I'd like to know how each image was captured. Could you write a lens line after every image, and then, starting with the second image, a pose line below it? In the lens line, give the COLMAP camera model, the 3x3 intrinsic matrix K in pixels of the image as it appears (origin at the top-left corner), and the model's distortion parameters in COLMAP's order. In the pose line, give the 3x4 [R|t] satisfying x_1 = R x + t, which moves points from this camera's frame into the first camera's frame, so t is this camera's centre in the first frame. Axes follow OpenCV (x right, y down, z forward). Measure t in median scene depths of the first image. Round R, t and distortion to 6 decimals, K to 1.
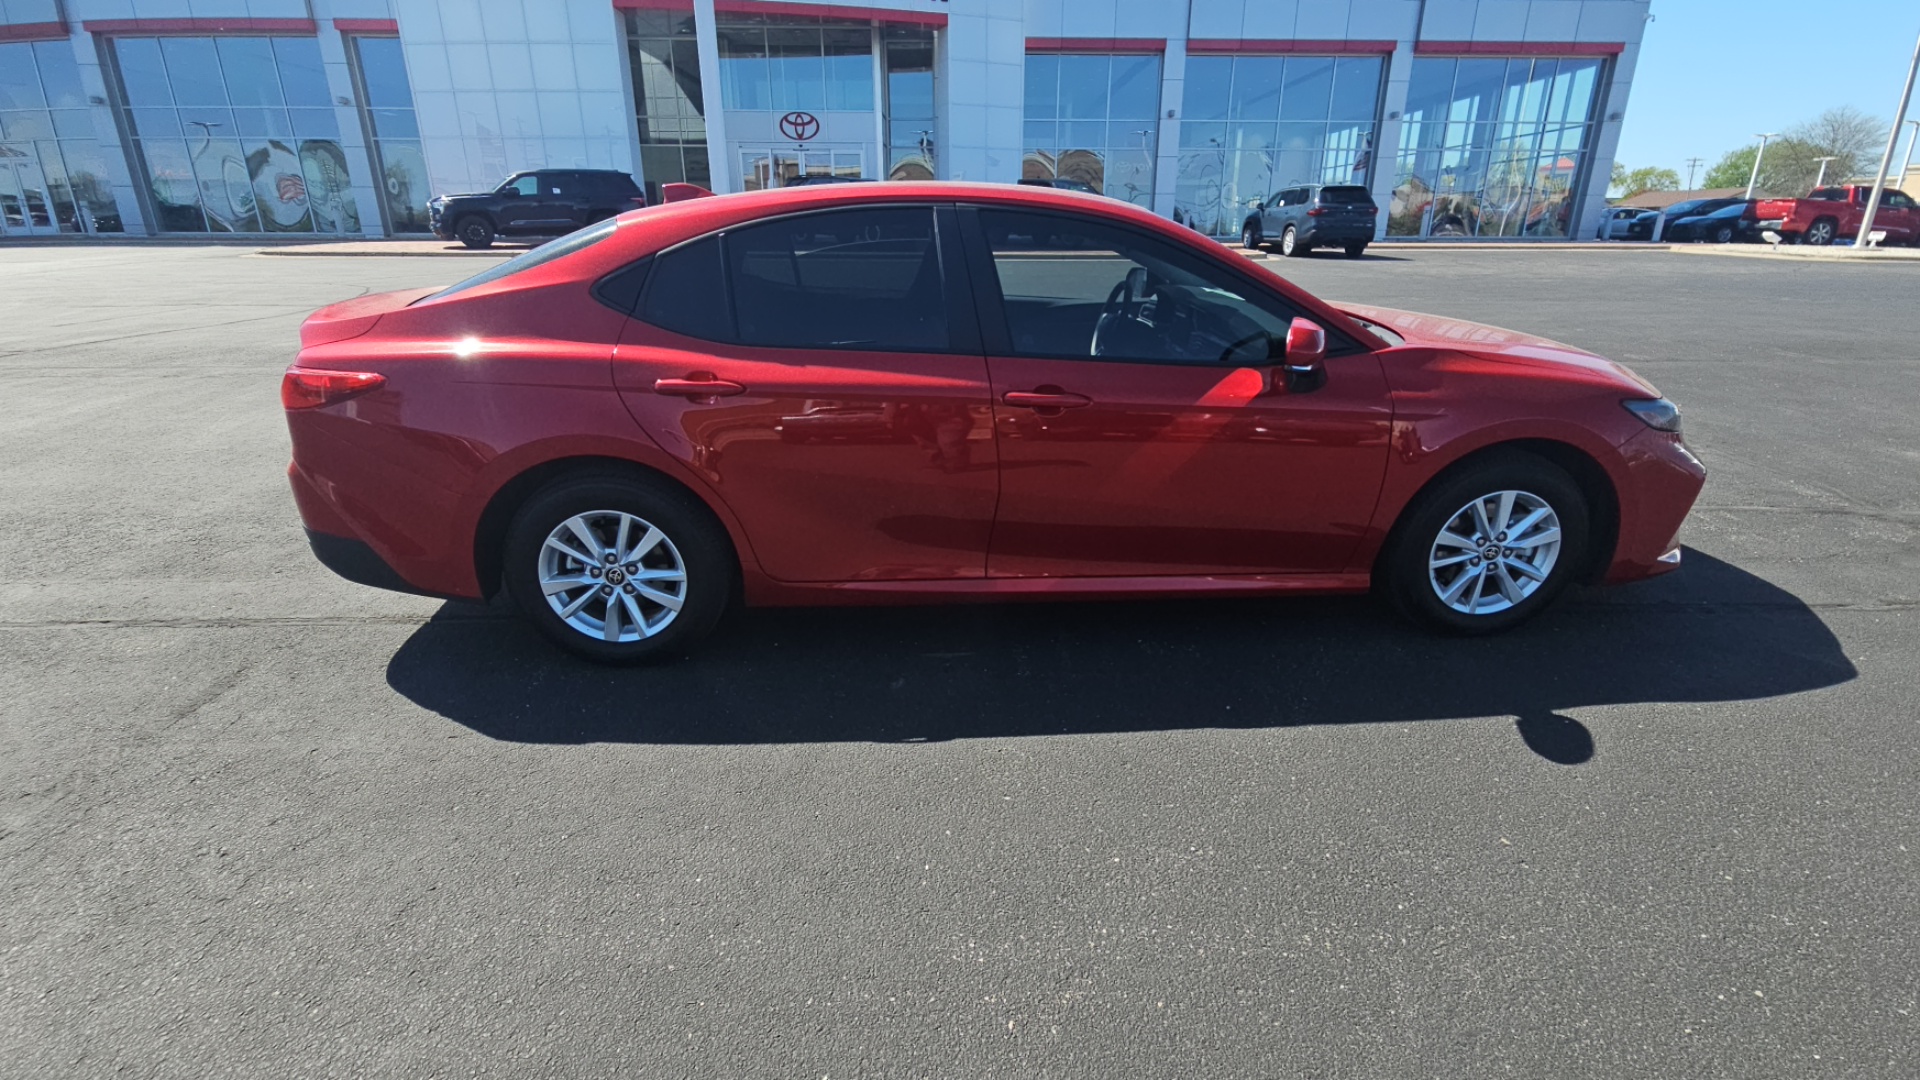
lens RADIAL K [[857.7, 0, 985.1], [0, 857.7, 543.7], [0, 0, 1]] dist [0.008970, -0.007582]
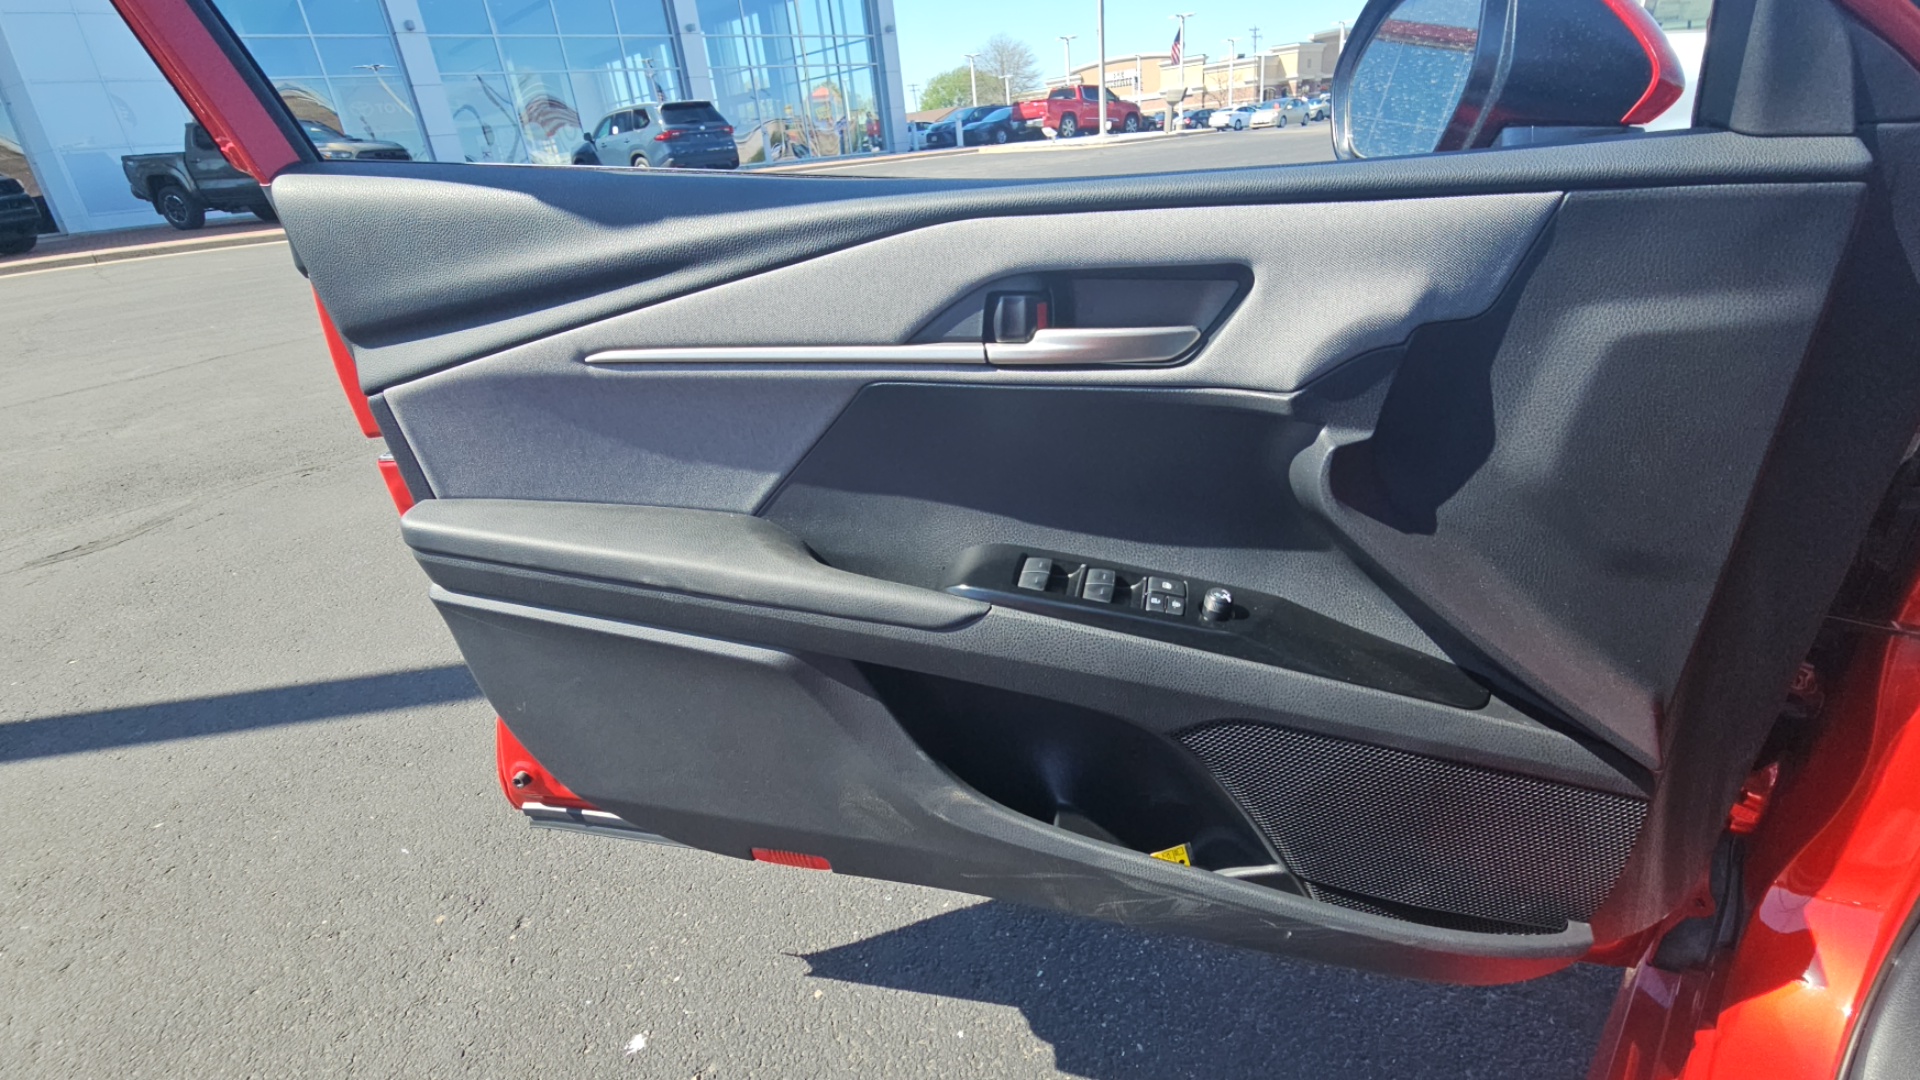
lens RADIAL K [[857.7, 0, 975.5], [0, 857.7, 537.0], [0, 0, 1]] dist [0.008970, -0.007582]
pose [[0.747809, -0.338287, 0.571265, 0.008800], [0.311296, 0.938662, 0.148351, -0.044828], [-0.586410, 0.066894, 0.807247, 0.148067]]
